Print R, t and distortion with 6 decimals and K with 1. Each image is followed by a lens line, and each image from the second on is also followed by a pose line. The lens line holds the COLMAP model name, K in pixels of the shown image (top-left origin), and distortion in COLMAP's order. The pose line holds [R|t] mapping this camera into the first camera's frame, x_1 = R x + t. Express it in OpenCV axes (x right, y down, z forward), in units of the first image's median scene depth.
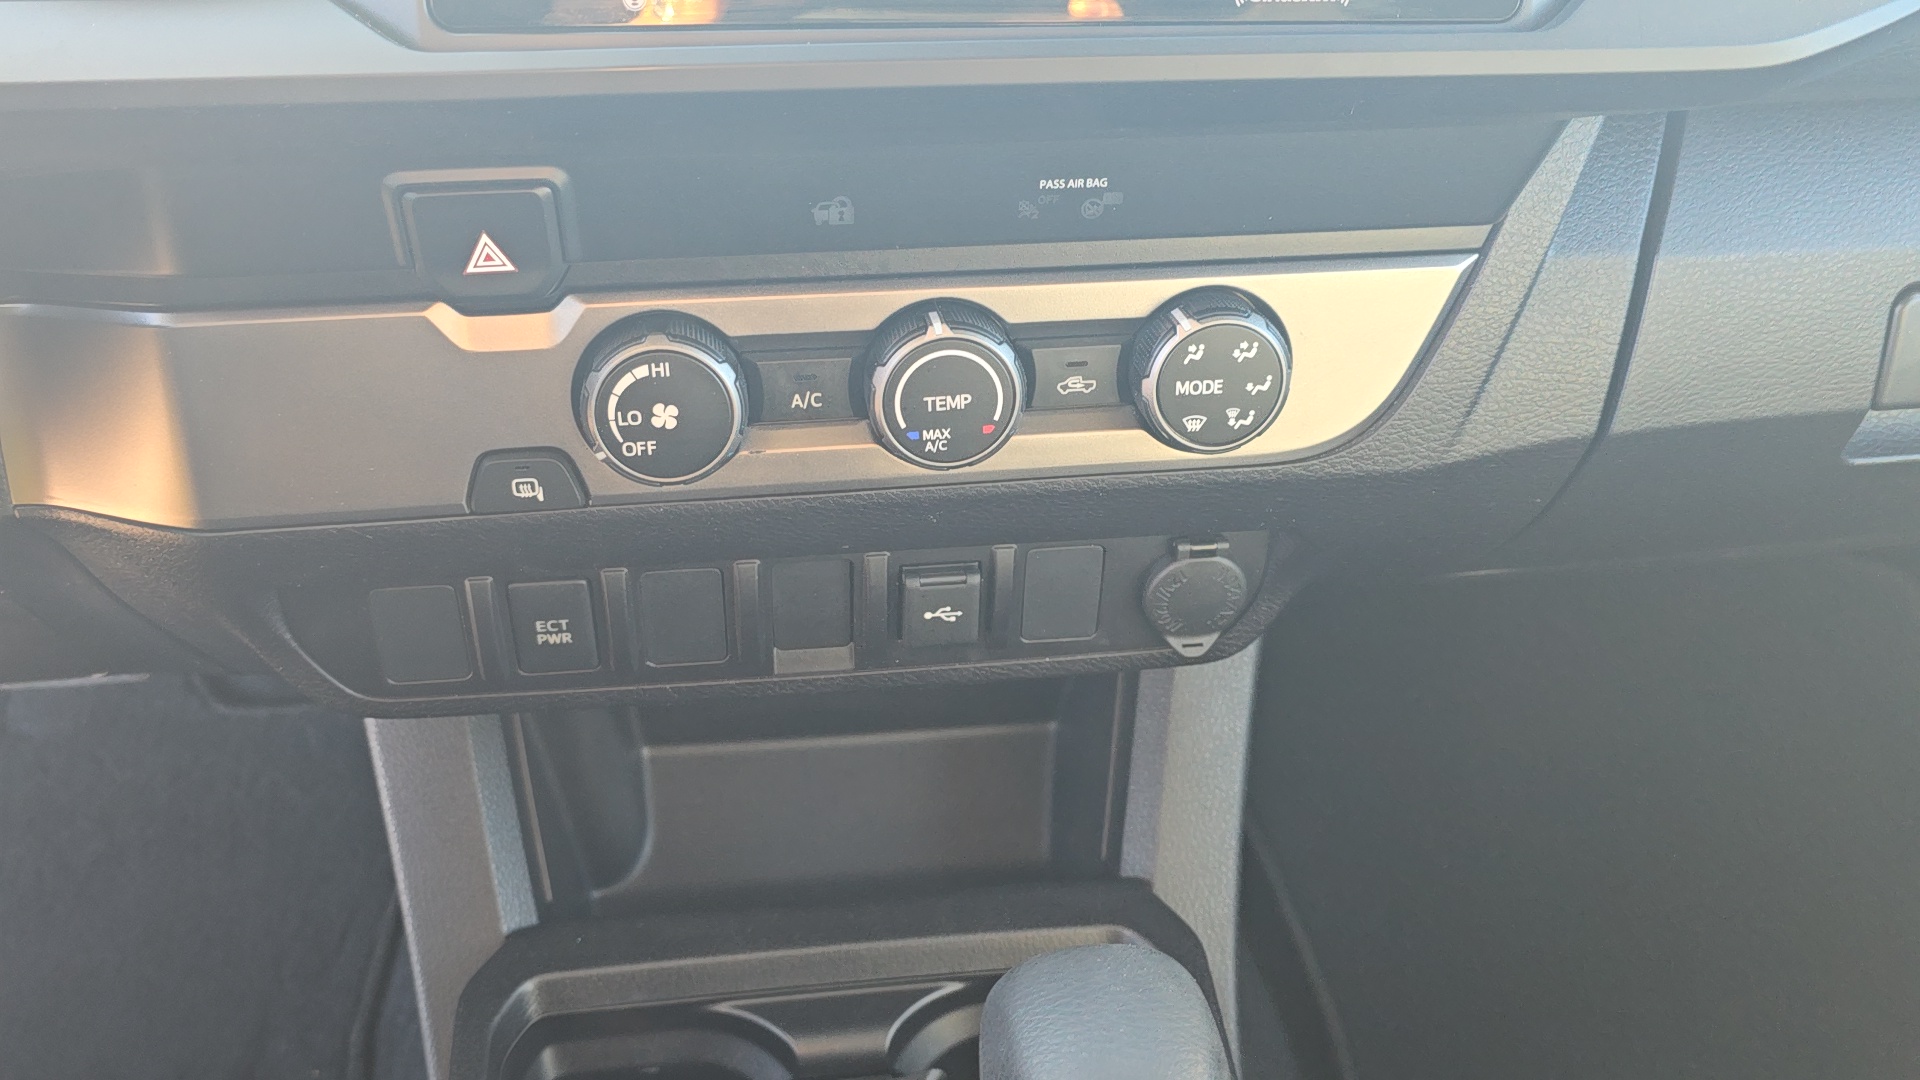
lens RADIAL K [[1607.2, 0, 999.6], [0, 1607.2, 518.8], [0, 0, 1]] dist [-0.004056, -0.024210]
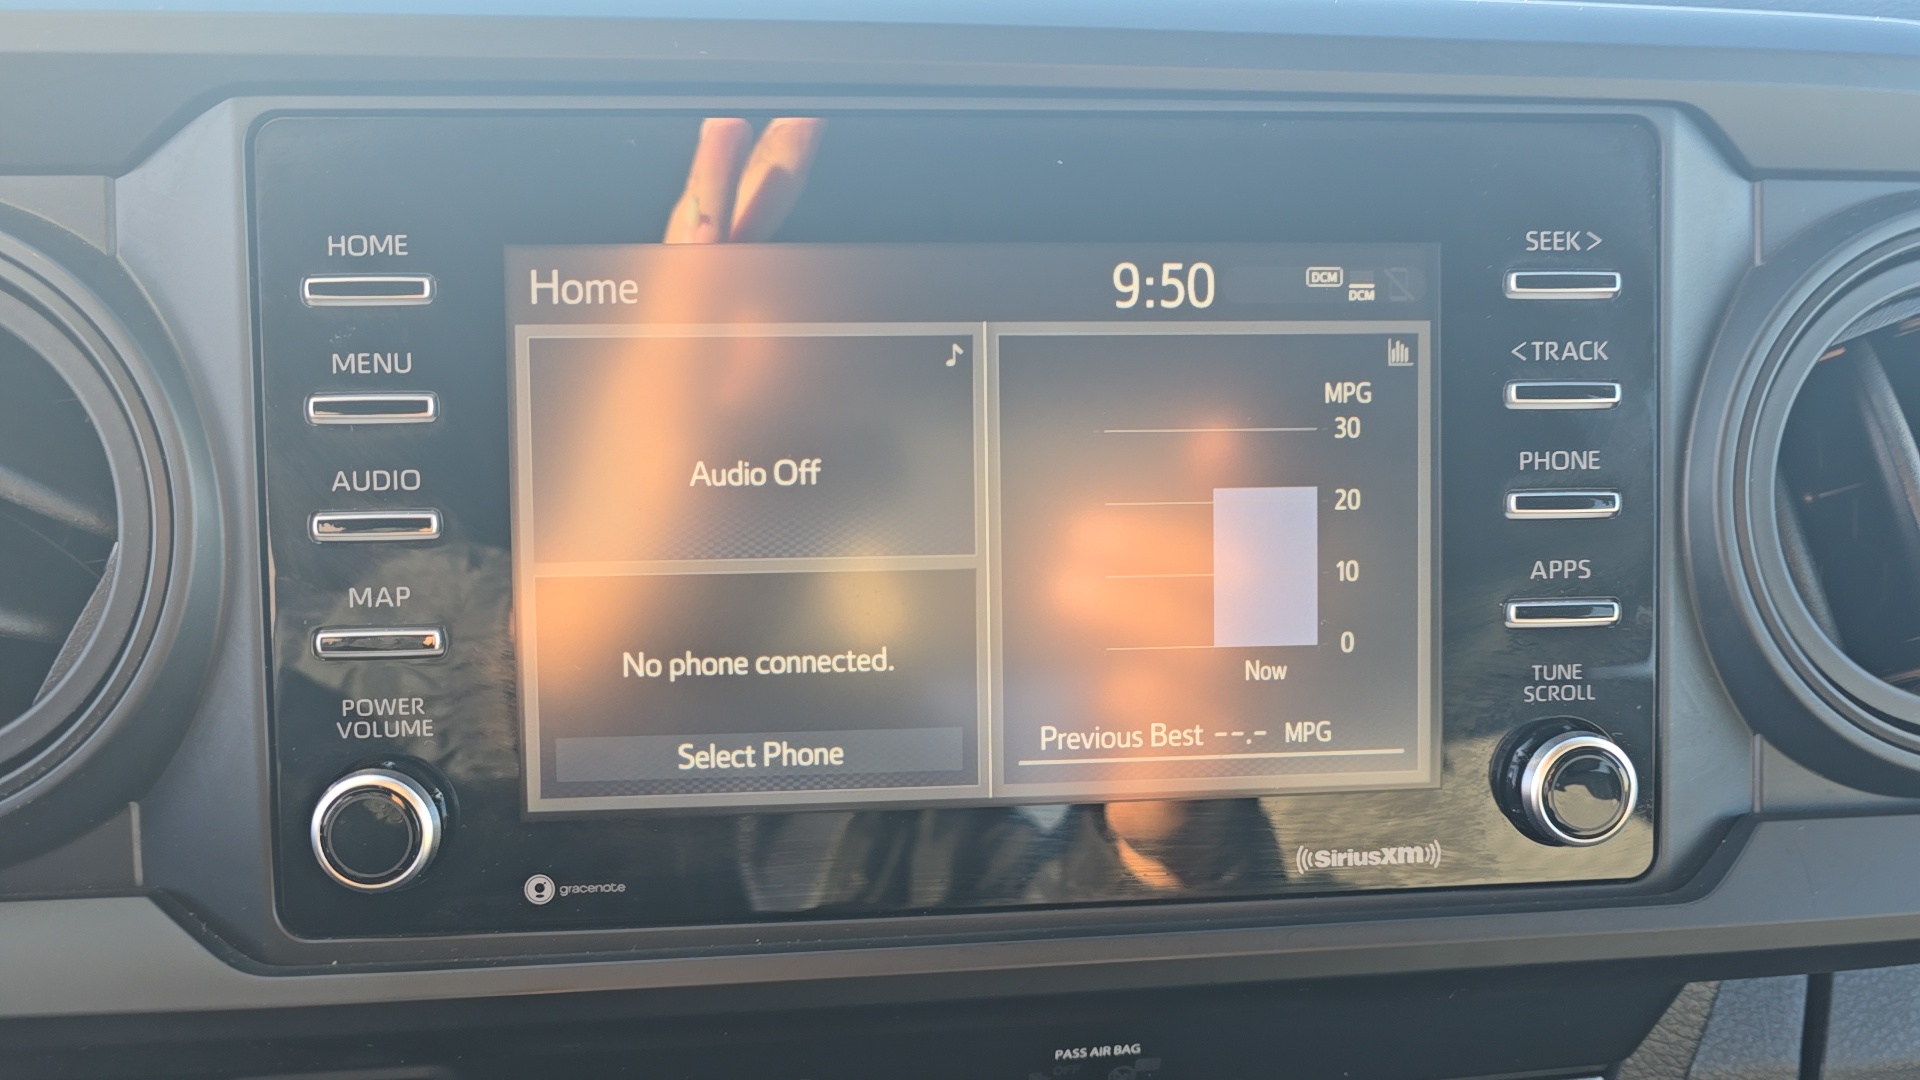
lens RADIAL K [[1607.2, 0, 986.3], [0, 1607.2, 495.4], [0, 0, 1]] dist [-0.004056, -0.024210]
pose [[0.999609, -0.004977, -0.027527, 0.012833], [-0.001640, 0.971931, -0.235260, -0.266126], [0.027925, 0.235213, 0.971543, 0.143717]]
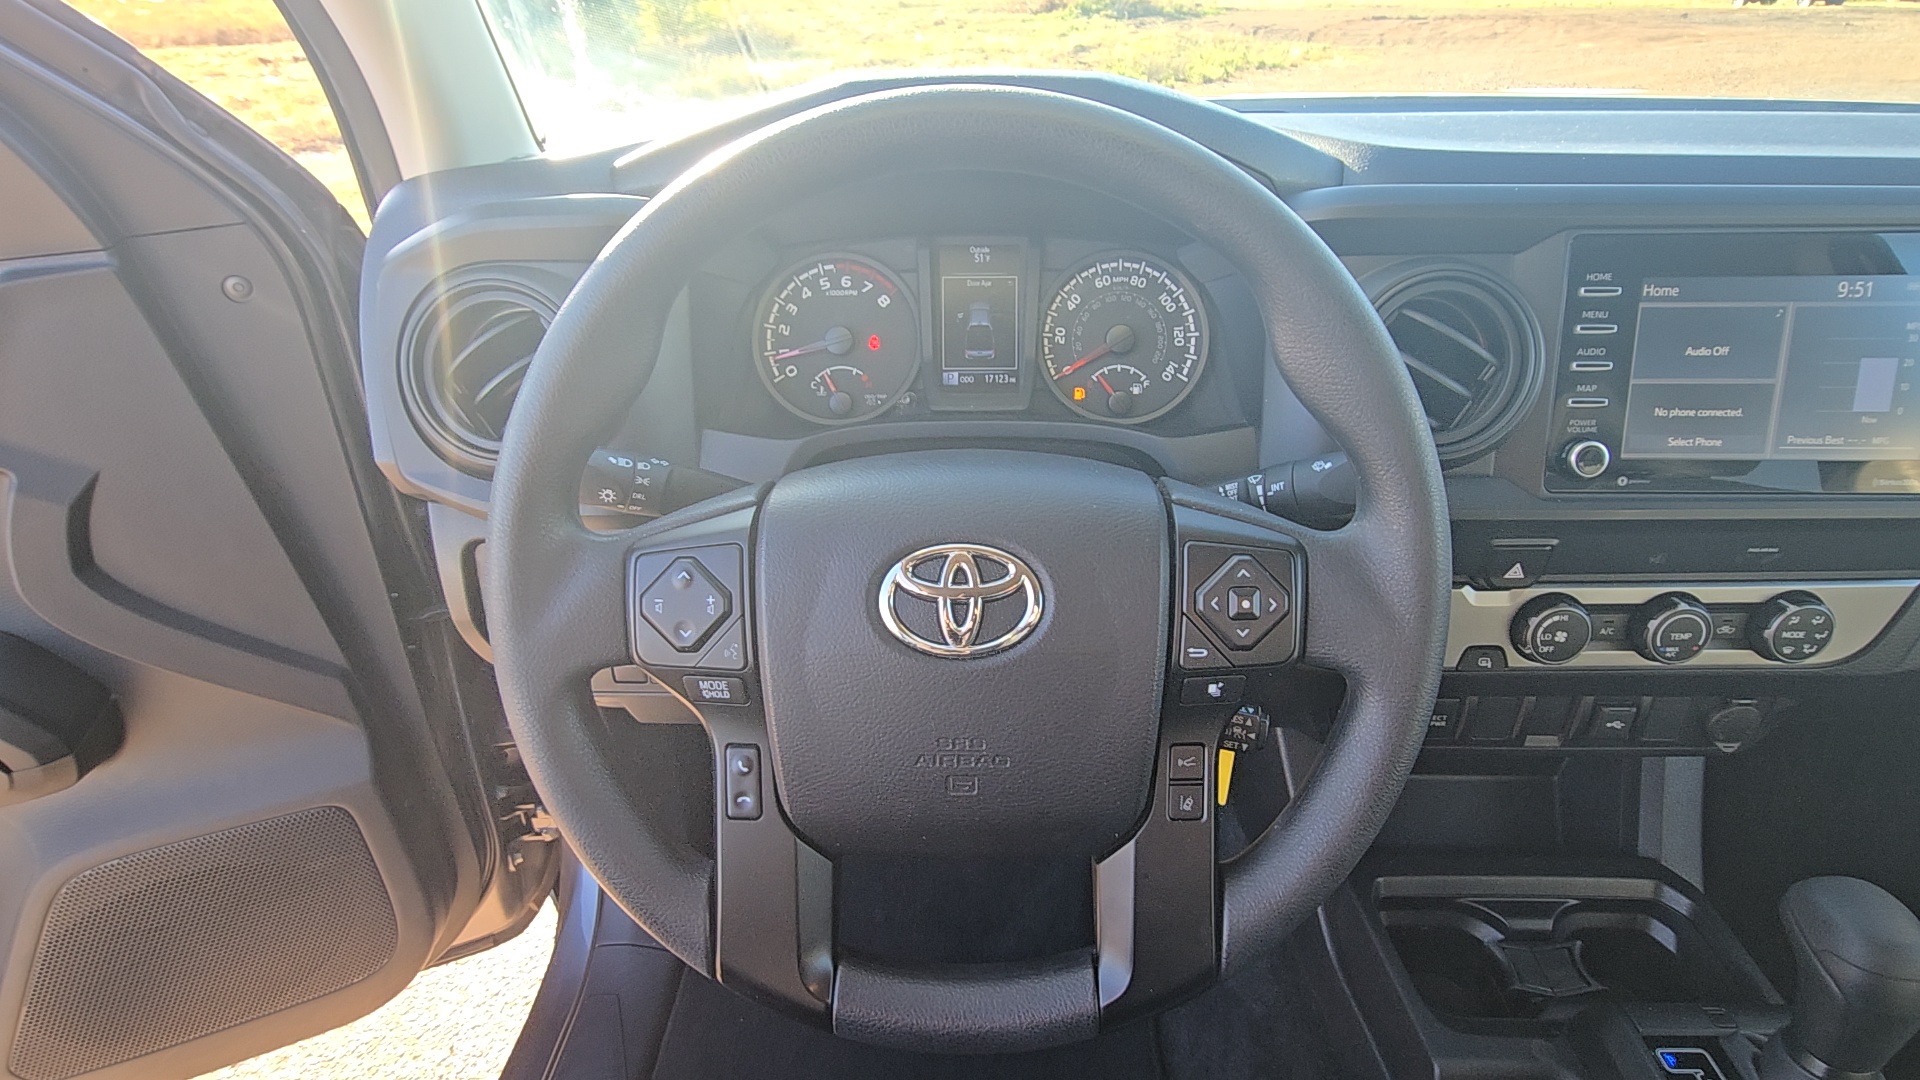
lens RADIAL K [[981.5, 0, 967.7], [0, 981.5, 551.0], [0, 0, 1]] dist [-0.003287, 0.004889]
pose [[0.983830, 0.038909, -0.174826, -0.801550], [-0.055478, 0.994313, -0.090906, -0.007877], [0.170295, 0.099135, 0.980394, -0.592258]]
